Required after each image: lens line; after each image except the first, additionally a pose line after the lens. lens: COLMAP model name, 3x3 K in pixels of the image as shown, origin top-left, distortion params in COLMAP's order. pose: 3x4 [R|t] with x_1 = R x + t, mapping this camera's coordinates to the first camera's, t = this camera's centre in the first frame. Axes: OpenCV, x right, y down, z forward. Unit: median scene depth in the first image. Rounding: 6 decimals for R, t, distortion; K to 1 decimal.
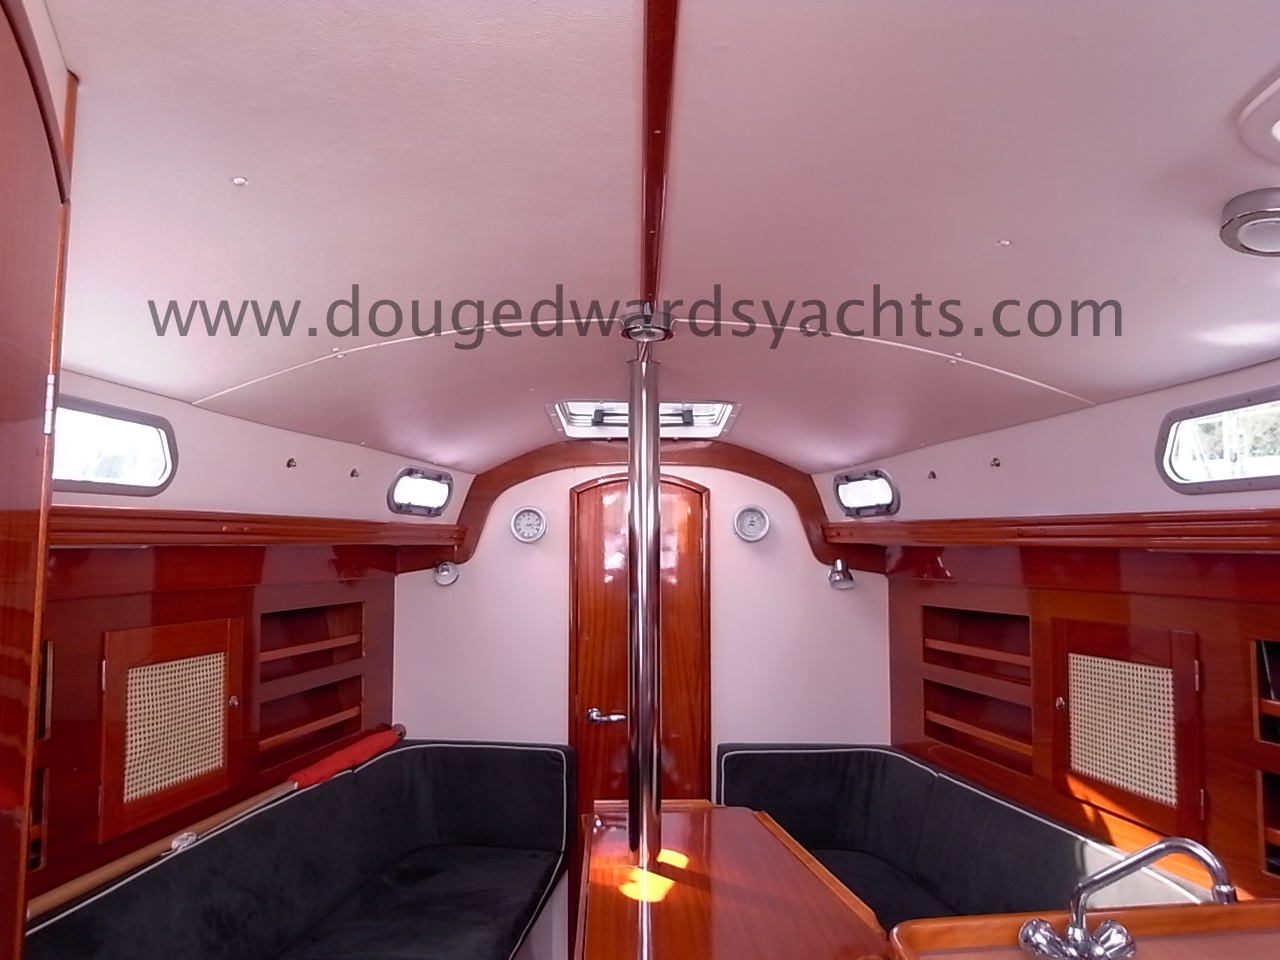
lens RADIAL K [[910.7, 0, 627.6], [0, 910.7, 486.6], [0, 0, 1]] dist [-0.065554, 0.052956]
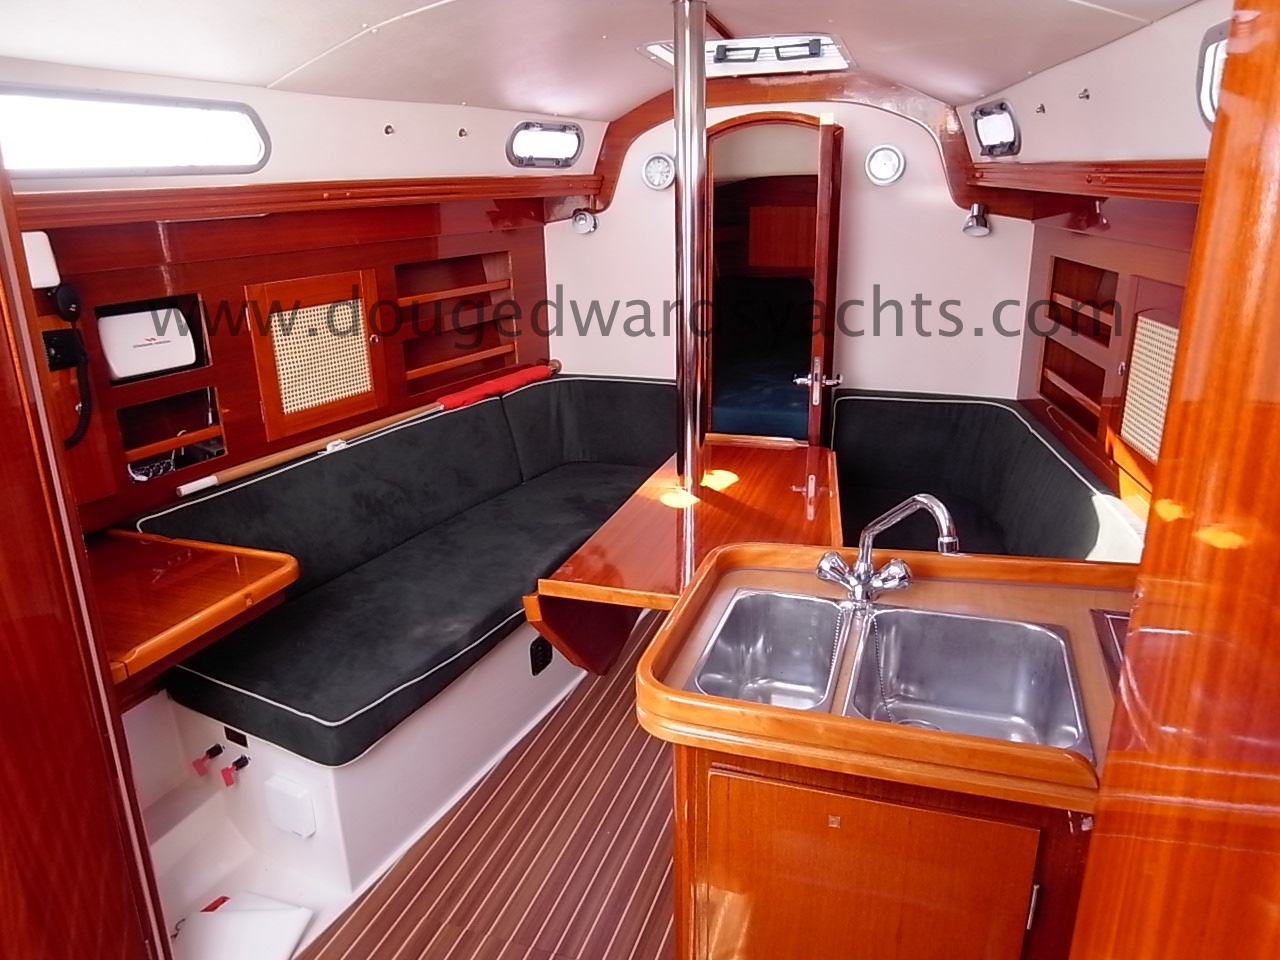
lens RADIAL K [[910.7, 0, 627.6], [0, 910.7, 486.6], [0, 0, 1]] dist [-0.065554, 0.052956]
pose [[0.945079, 0.080337, -0.316814, 0.290960], [0.048165, 0.924506, 0.378112, -0.023908], [0.323273, -0.372605, 0.869862, -0.034550]]
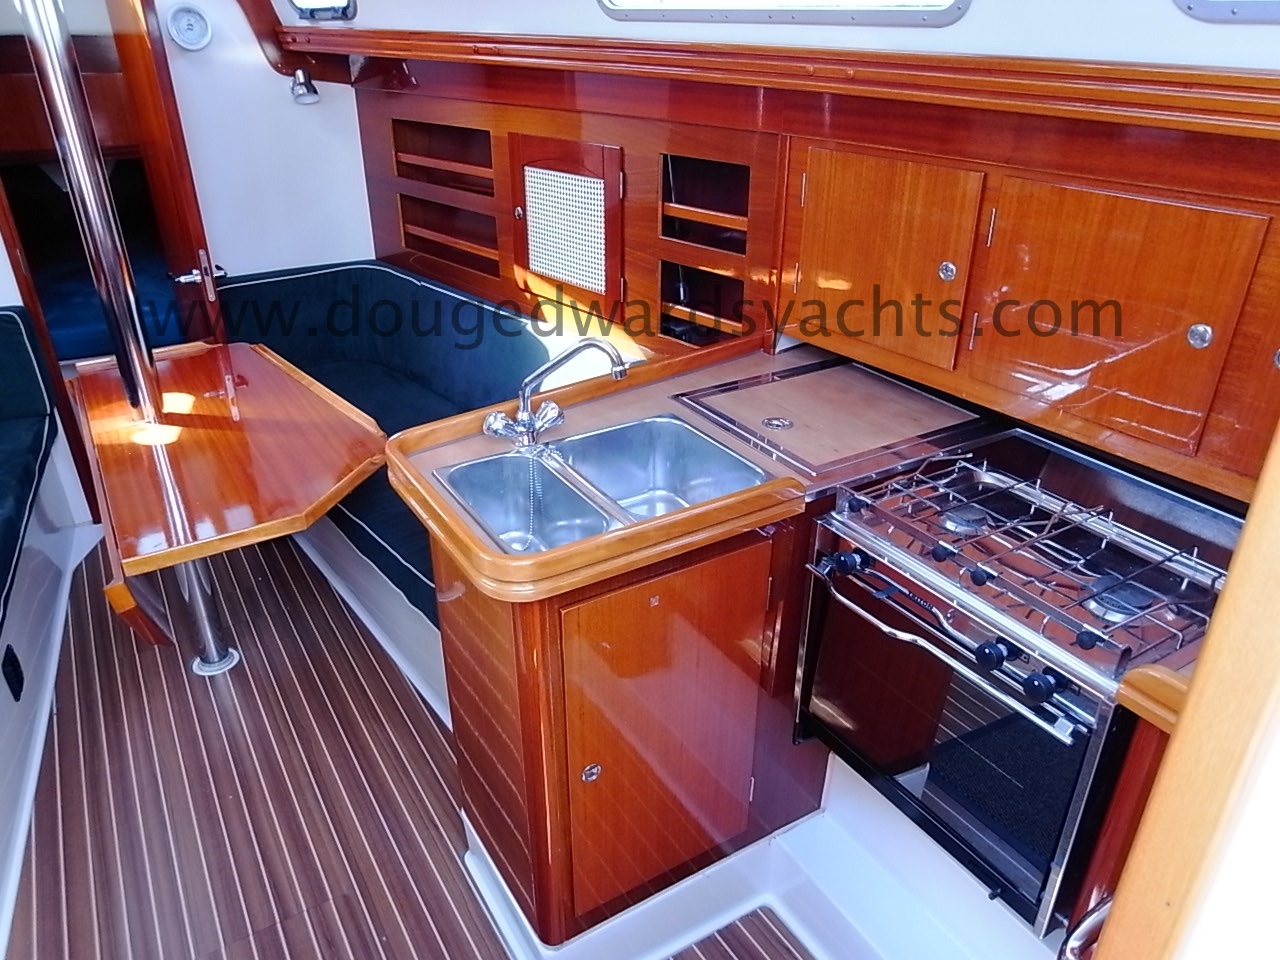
lens RADIAL K [[910.7, 0, 627.6], [0, 910.7, 486.6], [0, 0, 1]] dist [-0.065554, 0.052956]
pose [[0.857103, -0.242569, 0.454461, 0.001510], [-0.030656, 0.856619, 0.515037, -0.050492], [-0.514233, -0.455372, 0.726775, -0.046164]]
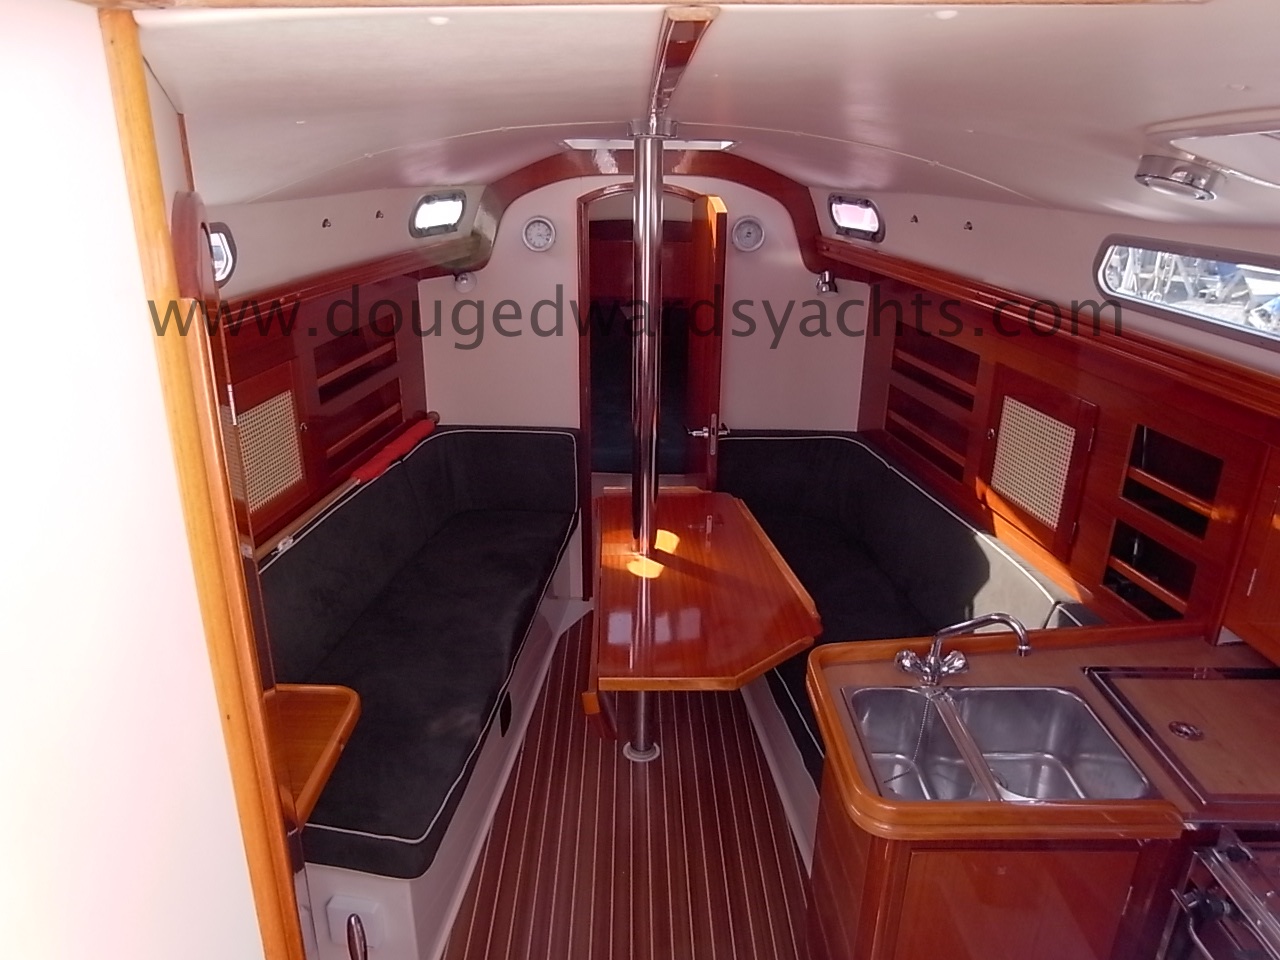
lens RADIAL K [[910.7, 0, 627.6], [0, 910.7, 486.6], [0, 0, 1]] dist [-0.065554, 0.052956]
pose [[0.999987, 0.005006, -0.001340, -0.003103], [-0.003959, 0.904804, 0.425809, -0.202016], [0.003344, -0.425798, 0.904812, -0.123592]]
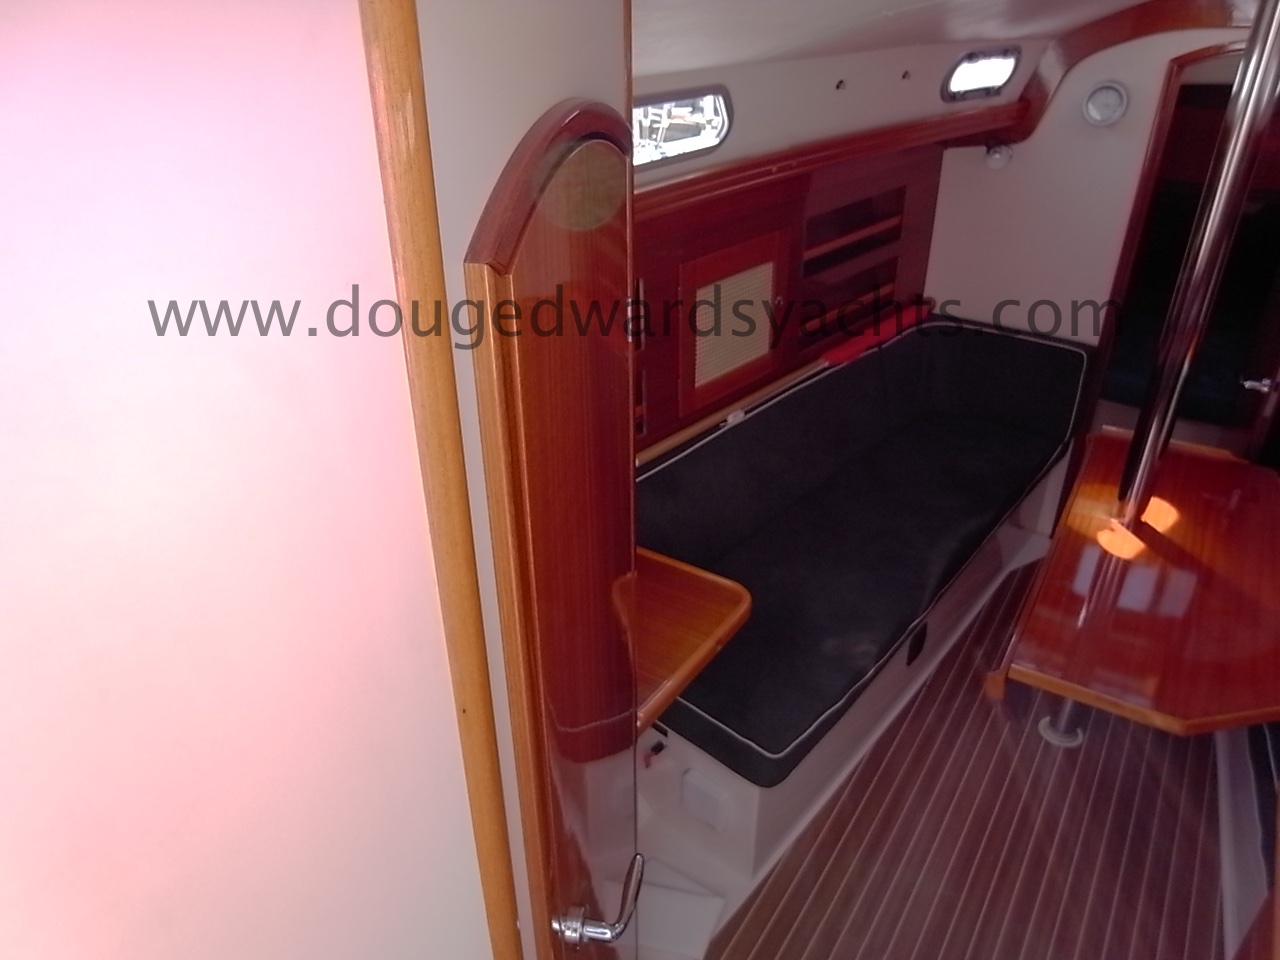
lens RADIAL K [[916.3, 0, 618.3], [0, 916.3, 491.1], [0, 0, 1]] dist [-0.106568, 0.092542]
pose [[0.830808, 0.264242, -0.489831, 0.026482], [0.064465, 0.828494, 0.556275, -0.218557], [0.552813, -0.493734, 0.671285, -0.019760]]
